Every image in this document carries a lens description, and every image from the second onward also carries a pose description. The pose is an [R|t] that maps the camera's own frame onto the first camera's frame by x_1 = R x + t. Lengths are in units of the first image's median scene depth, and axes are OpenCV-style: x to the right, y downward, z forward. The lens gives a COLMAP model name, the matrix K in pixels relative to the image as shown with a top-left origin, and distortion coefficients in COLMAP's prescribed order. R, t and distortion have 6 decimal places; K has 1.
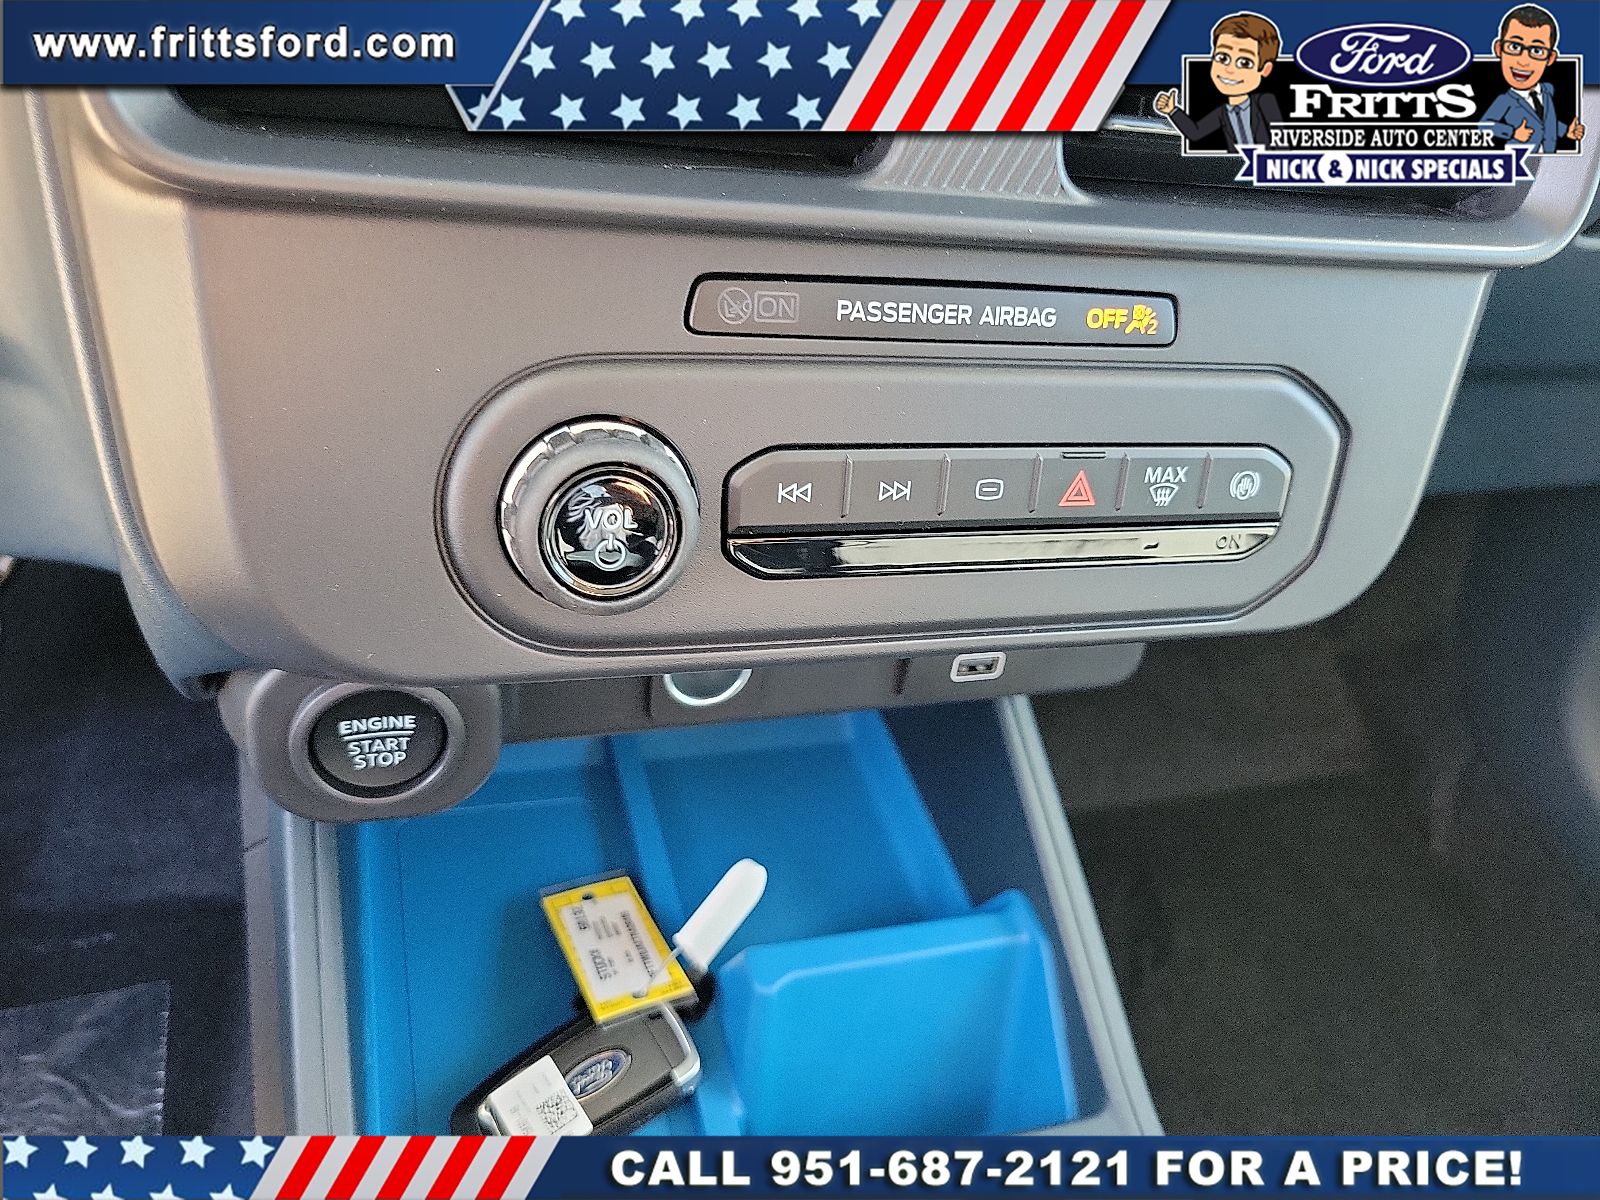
lens RADIAL K [[1180.7, 0, 789.5], [0, 1180.7, 615.3], [0, 0, 1]] dist [0.004247, -0.002186]
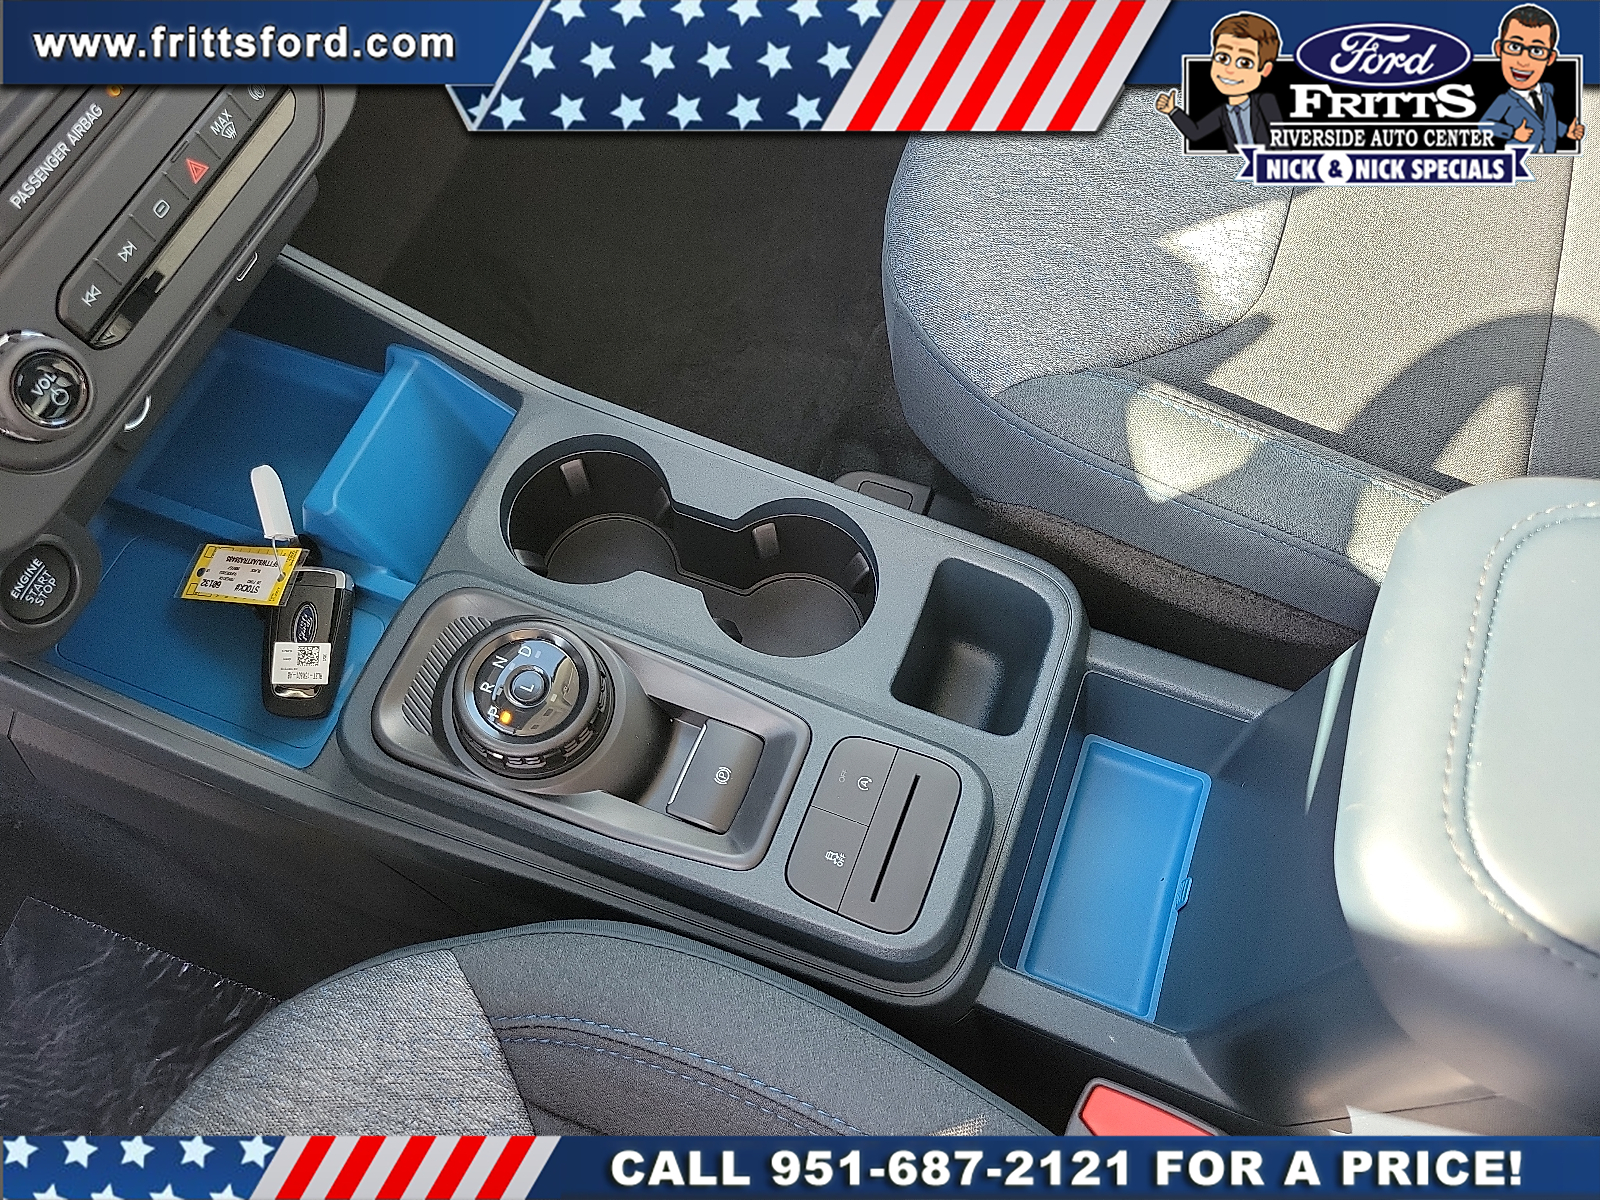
lens RADIAL K [[1180.7, 0, 789.5], [0, 1180.7, 615.3], [0, 0, 1]] dist [0.004247, -0.002186]
pose [[0.594313, -0.787909, 0.161219, -0.021156], [0.610808, 0.572617, 0.546830, -0.090464], [-0.523169, -0.226514, 0.821575, -0.642126]]
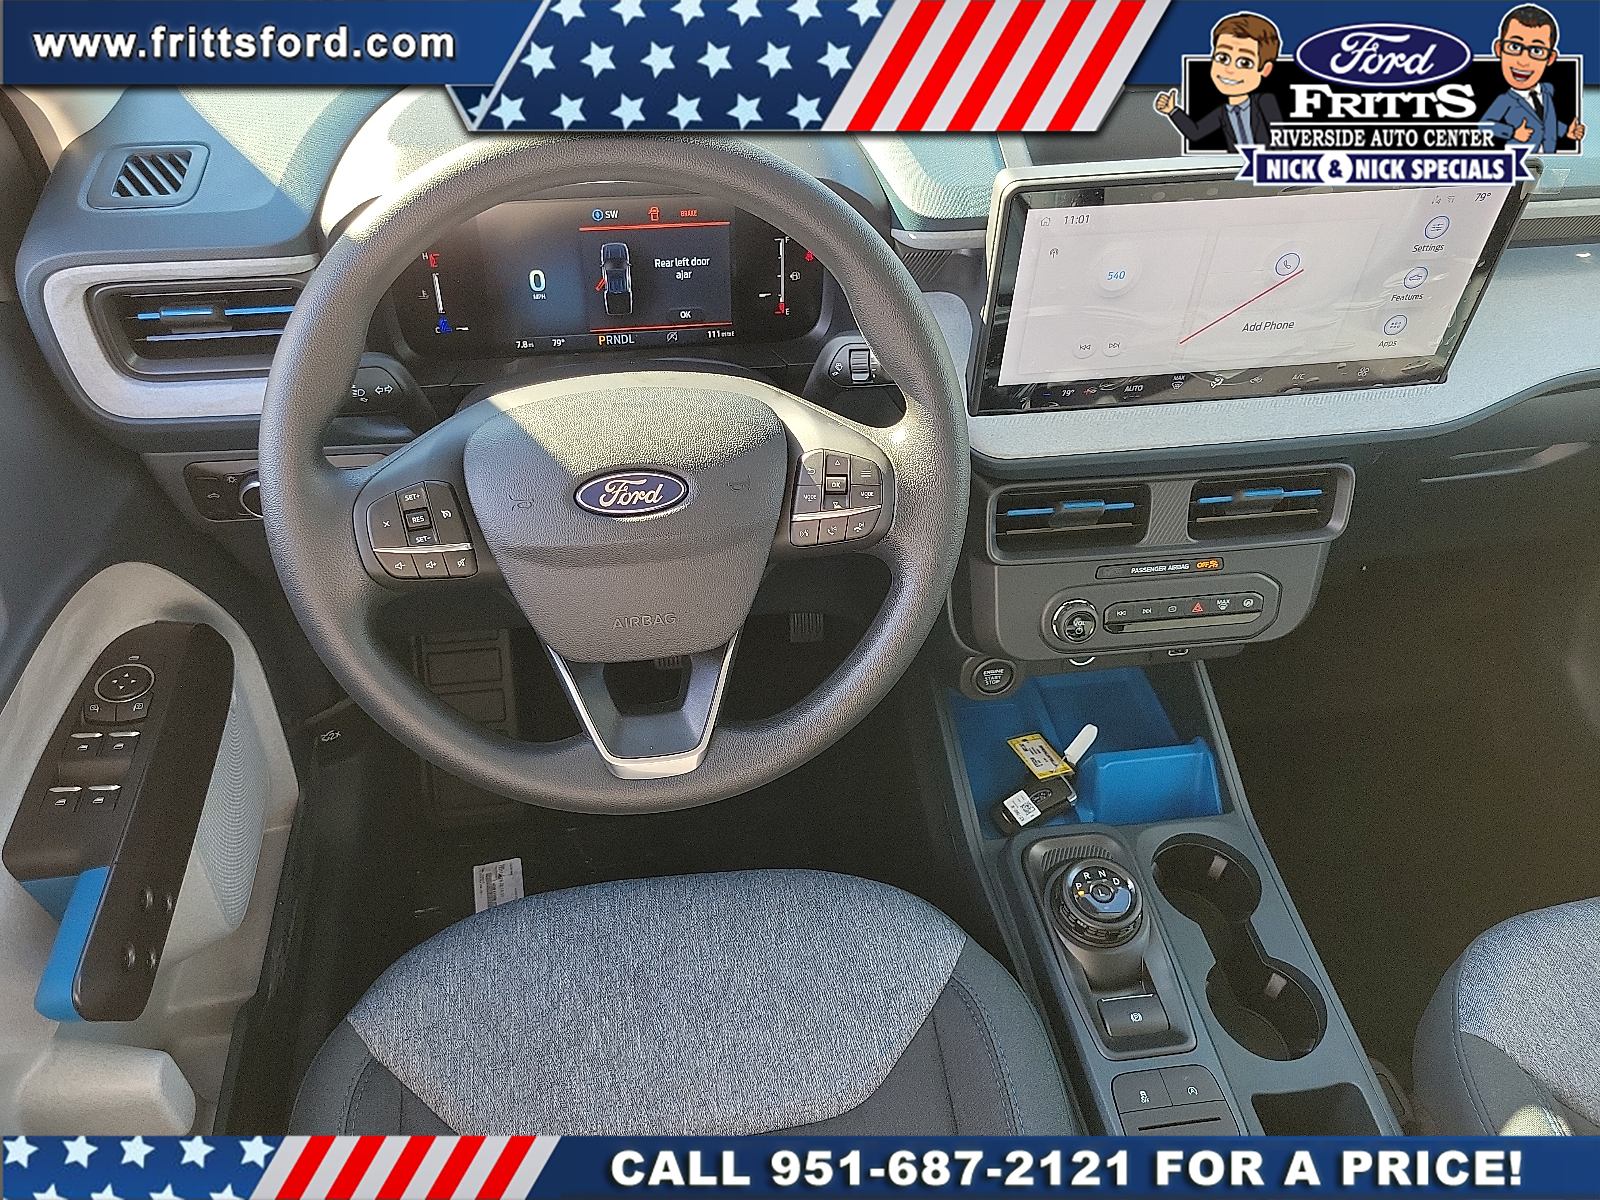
lens RADIAL K [[1180.7, 0, 789.5], [0, 1180.7, 615.3], [0, 0, 1]] dist [0.004247, -0.002186]
pose [[0.977409, -0.021989, -0.210212, -0.143433], [0.030480, 0.998841, 0.037239, -0.162086], [0.209150, -0.042805, 0.976946, -1.816829]]
